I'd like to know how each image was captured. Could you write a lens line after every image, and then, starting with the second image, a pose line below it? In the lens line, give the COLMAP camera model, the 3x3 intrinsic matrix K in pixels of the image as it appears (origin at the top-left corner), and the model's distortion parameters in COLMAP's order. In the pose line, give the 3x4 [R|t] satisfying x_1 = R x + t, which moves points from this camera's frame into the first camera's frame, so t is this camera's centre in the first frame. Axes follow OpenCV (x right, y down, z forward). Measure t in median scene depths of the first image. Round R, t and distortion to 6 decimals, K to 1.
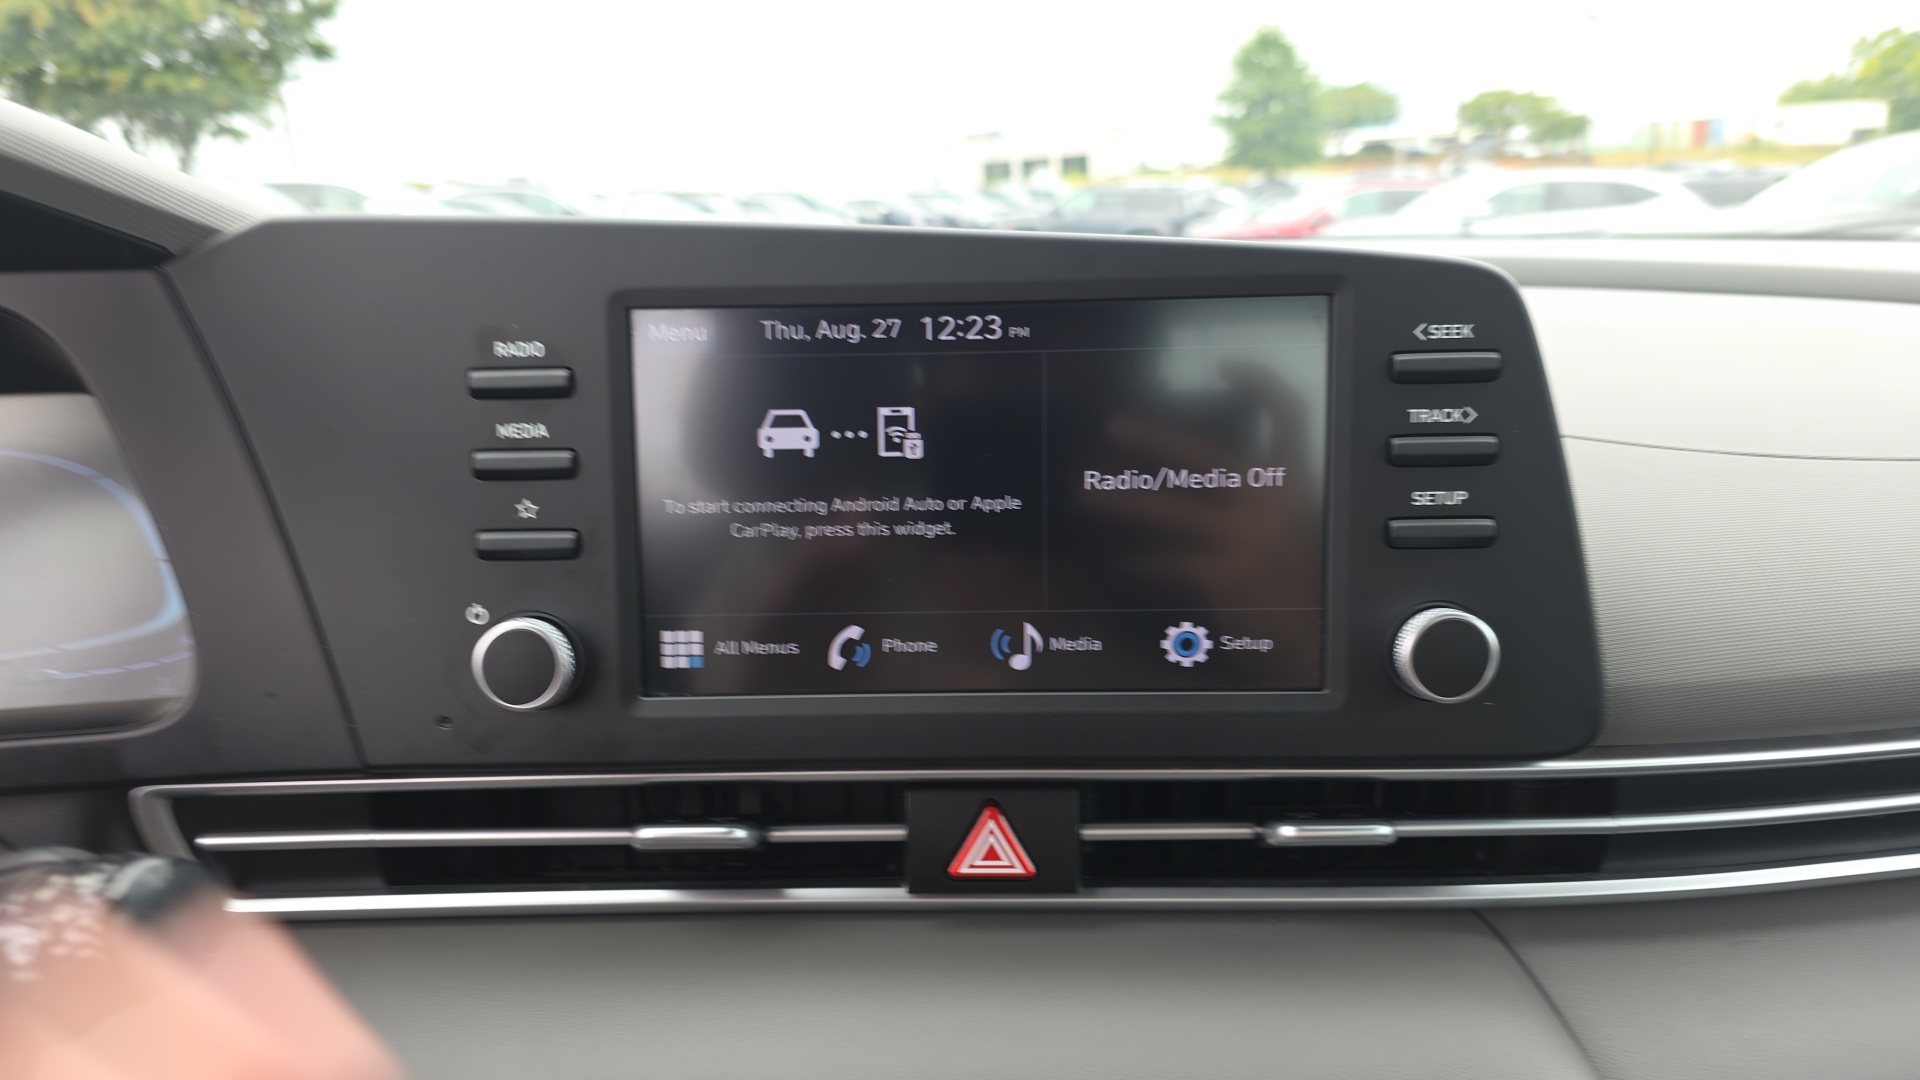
lens RADIAL K [[1309.6, 0, 940.2], [0, 1309.6, 546.4], [0, 0, 1]] dist [0.049023, -0.058578]
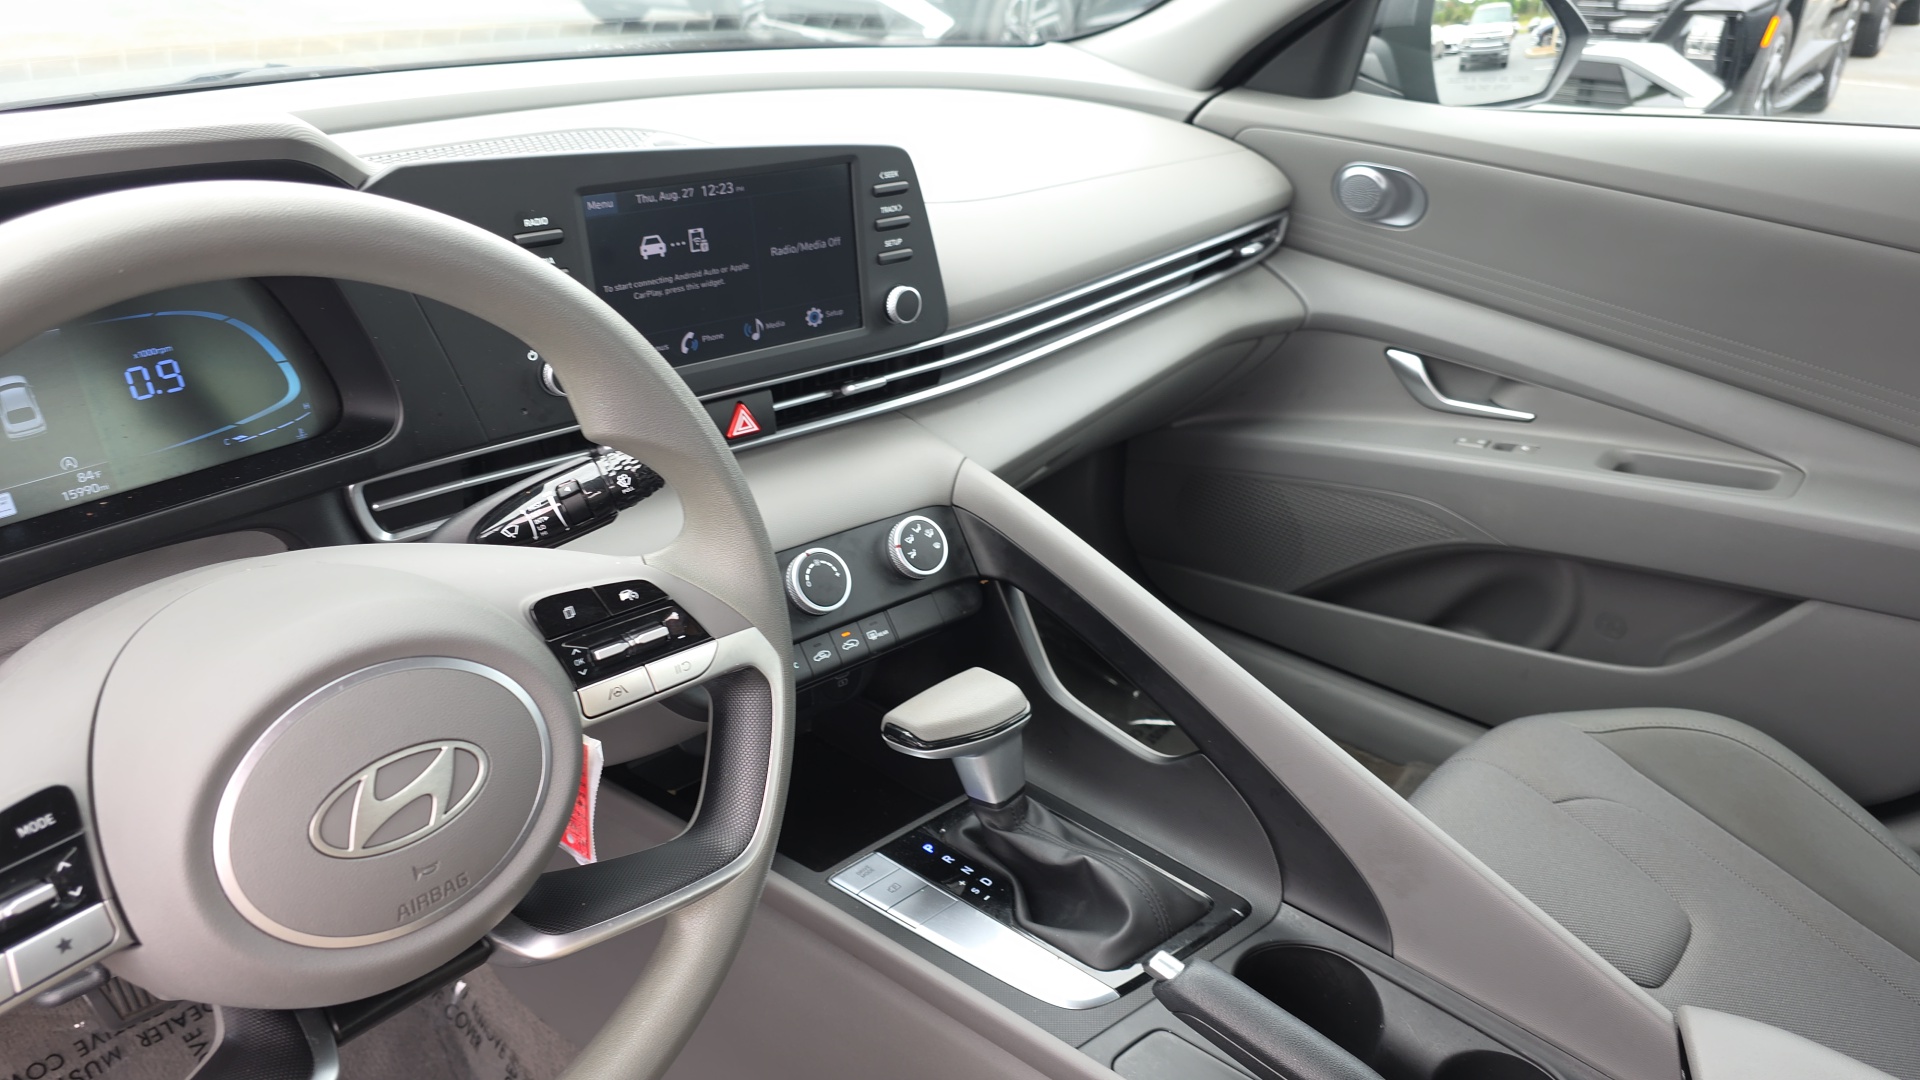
lens RADIAL K [[1309.6, 0, 926.7], [0, 1309.6, 547.1], [0, 0, 1]] dist [0.049023, -0.058578]
pose [[0.749168, -0.264266, 0.607380, -1.208358], [0.105551, 0.952878, 0.284399, -0.181662], [-0.653916, -0.148953, 0.741759, -0.955948]]
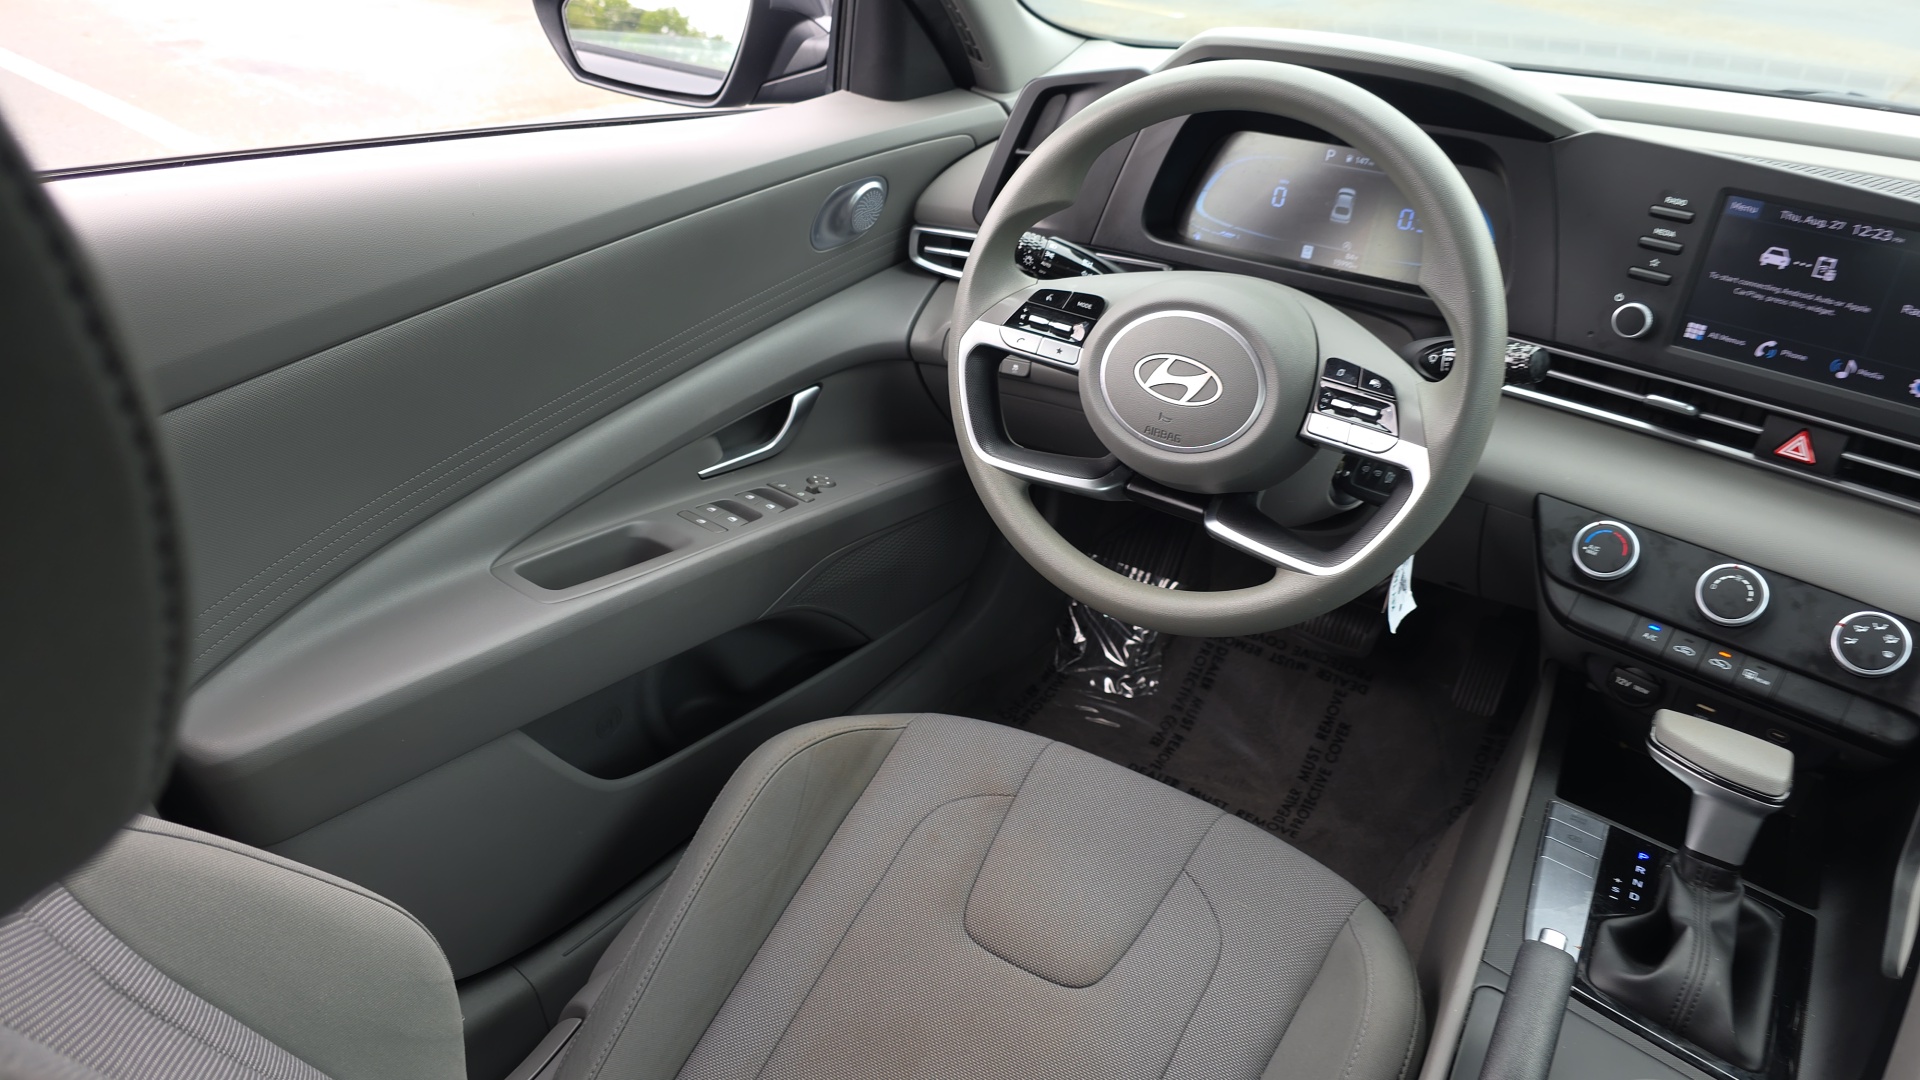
lens RADIAL K [[1309.6, 0, 955.8], [0, 1309.6, 556.9], [0, 0, 1]] dist [0.049023, -0.058578]
pose [[0.765843, 0.365150, -0.529292, 0.224780], [-0.207037, 0.919316, 0.334656, -0.081845], [0.608786, -0.146710, 0.779651, -1.956976]]
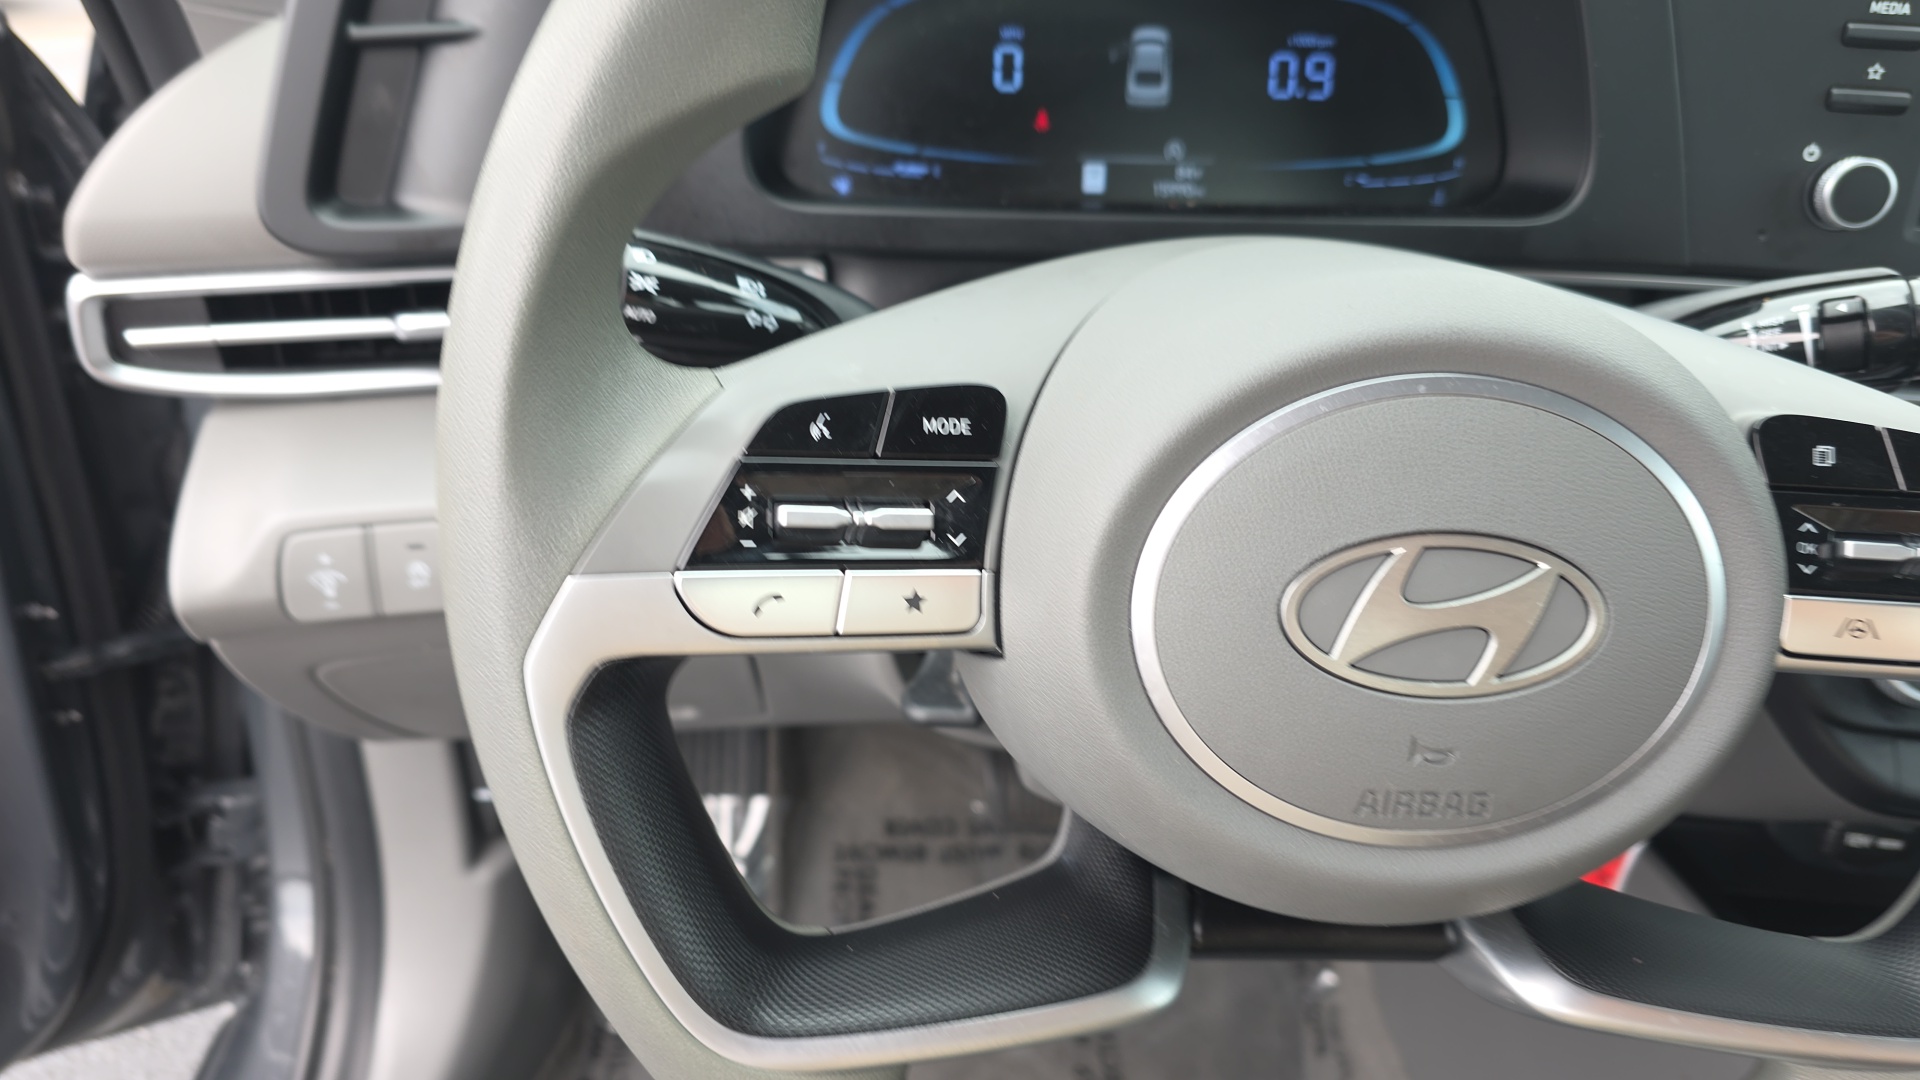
lens RADIAL K [[1309.6, 0, 948.5], [0, 1309.6, 532.9], [0, 0, 1]] dist [0.049023, -0.058578]
pose [[0.995547, 0.085338, -0.040038, -1.119327], [-0.072968, 0.966566, 0.245819, 0.157720], [0.059677, -0.241802, 0.968489, -0.411941]]
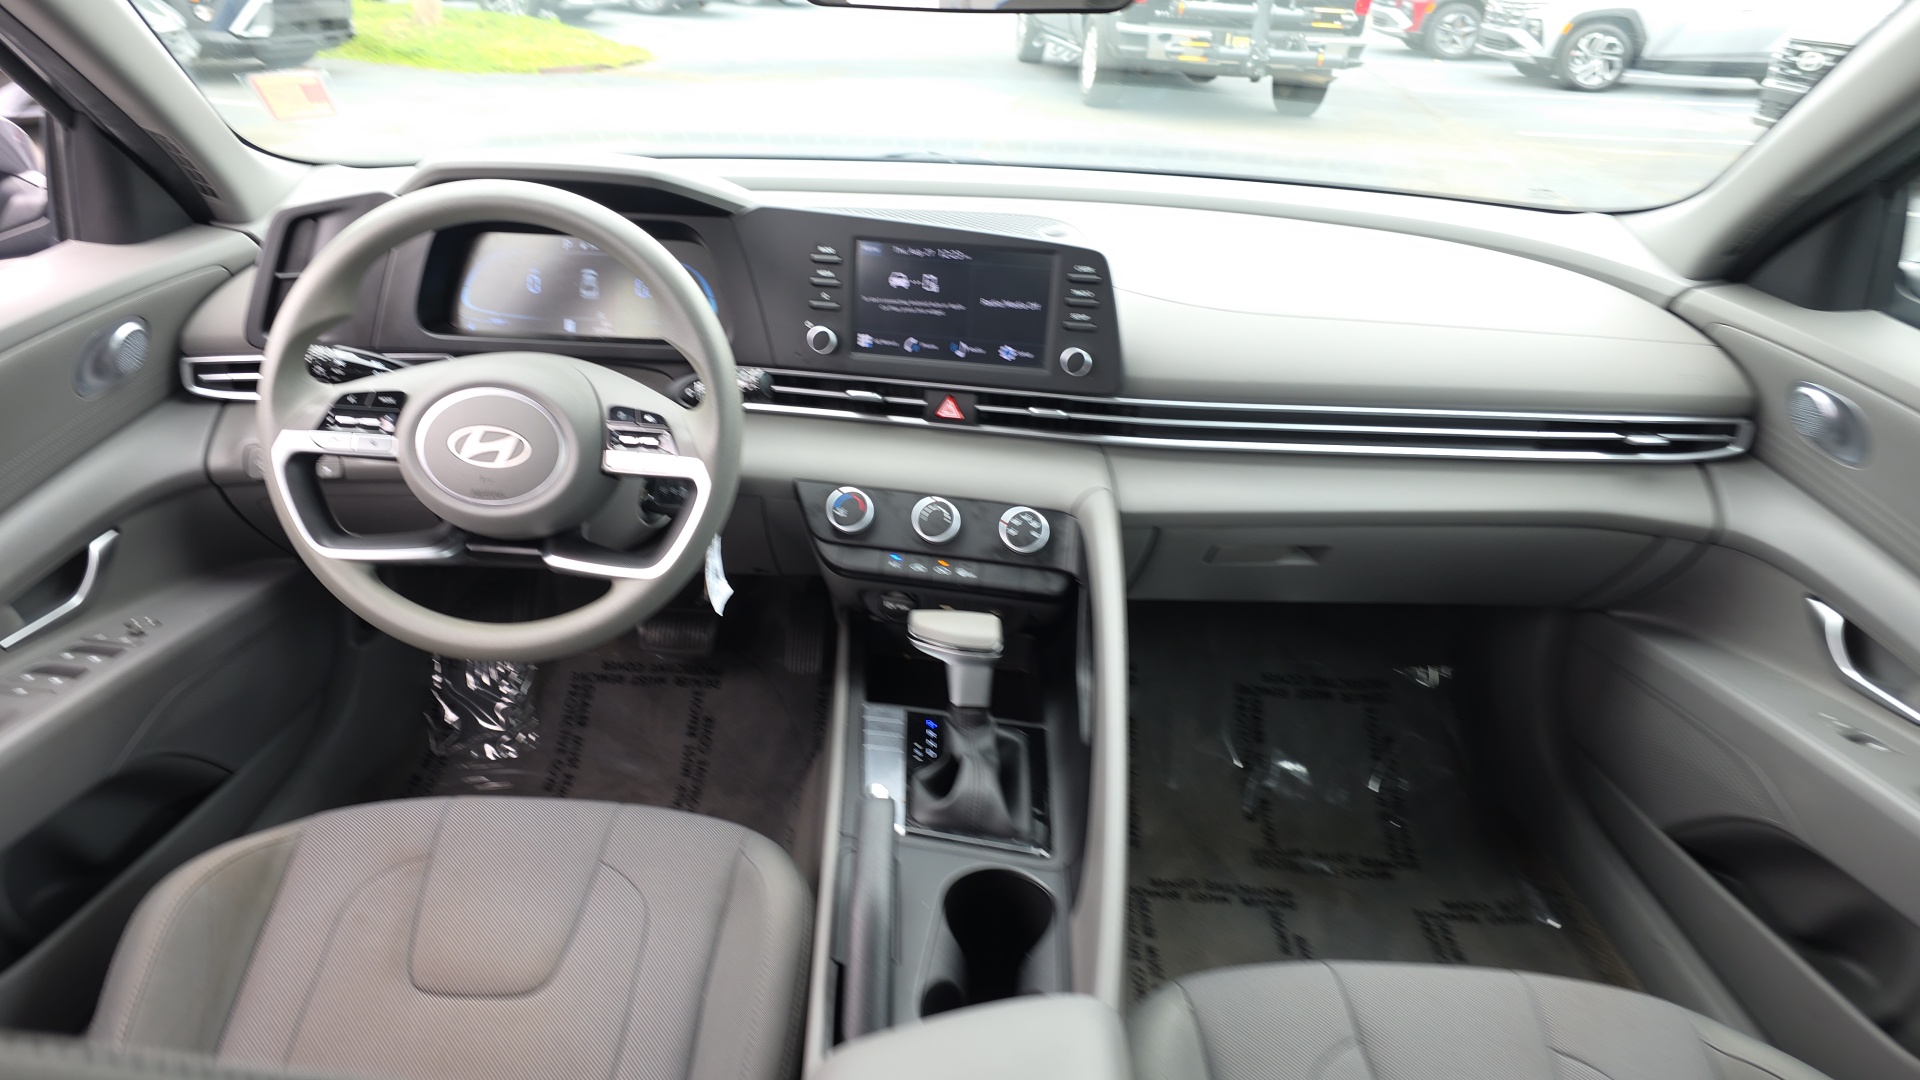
lens RADIAL K [[1309.6, 0, 927.1], [0, 1309.6, 528.2], [0, 0, 1]] dist [0.049023, -0.058578]
pose [[0.986350, 0.113265, -0.119515, 0.439939], [-0.088825, 0.977169, 0.193003, -0.120711], [0.138647, -0.179752, 0.973892, -2.462463]]
